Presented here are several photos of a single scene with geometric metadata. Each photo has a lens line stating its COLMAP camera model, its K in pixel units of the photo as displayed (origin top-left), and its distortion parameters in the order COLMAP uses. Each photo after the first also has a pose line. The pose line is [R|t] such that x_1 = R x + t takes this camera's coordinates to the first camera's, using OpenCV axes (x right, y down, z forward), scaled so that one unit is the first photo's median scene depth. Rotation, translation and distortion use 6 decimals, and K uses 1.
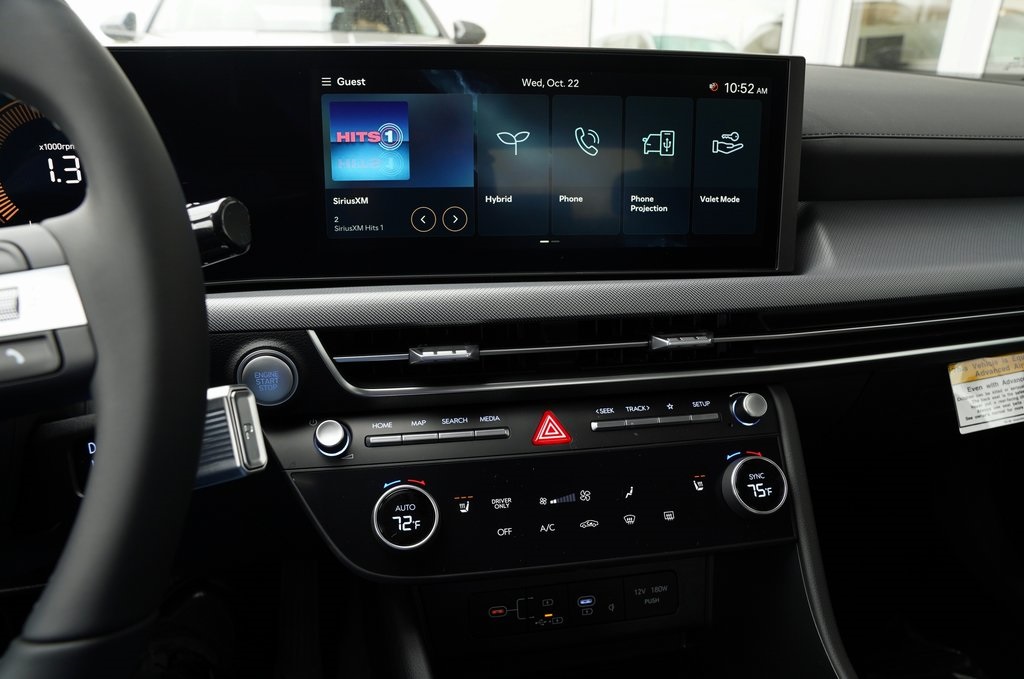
lens RADIAL K [[710.8, 0, 512.0], [0, 710.8, 339.5], [0, 0, 1]] dist [-0.133420, 0.094875]
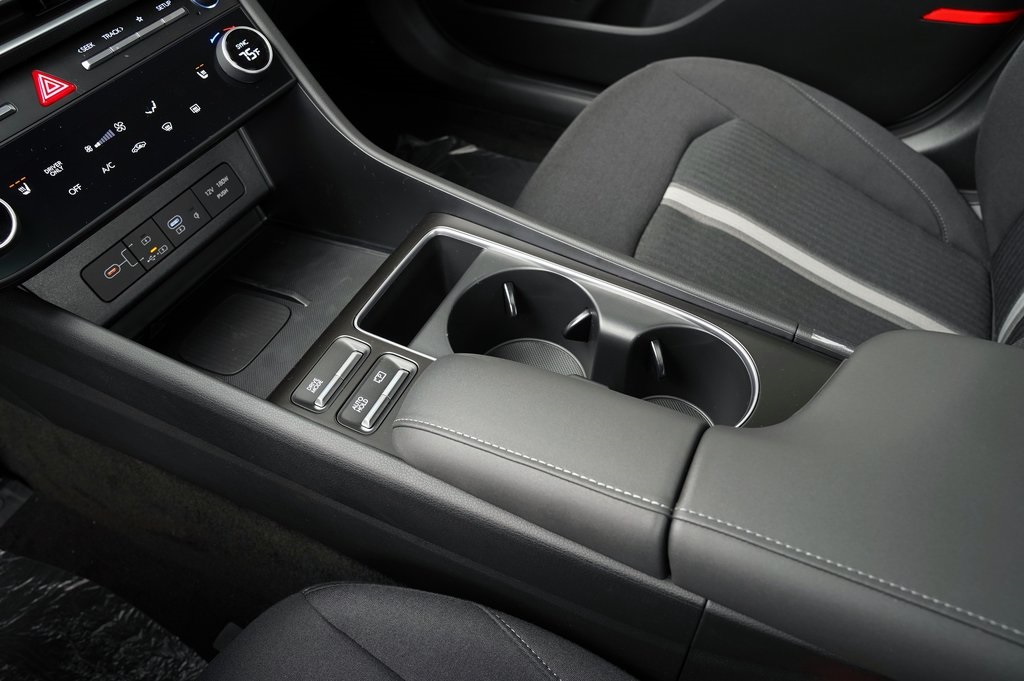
lens RADIAL K [[710.8, 0, 512.0], [0, 710.8, 340.5], [0, 0, 1]] dist [-0.133420, 0.094875]
pose [[0.674074, -0.602719, 0.427030, -0.140312], [0.315238, 0.757550, 0.571614, 0.055370], [-0.668019, -0.250694, 0.700645, -0.248664]]
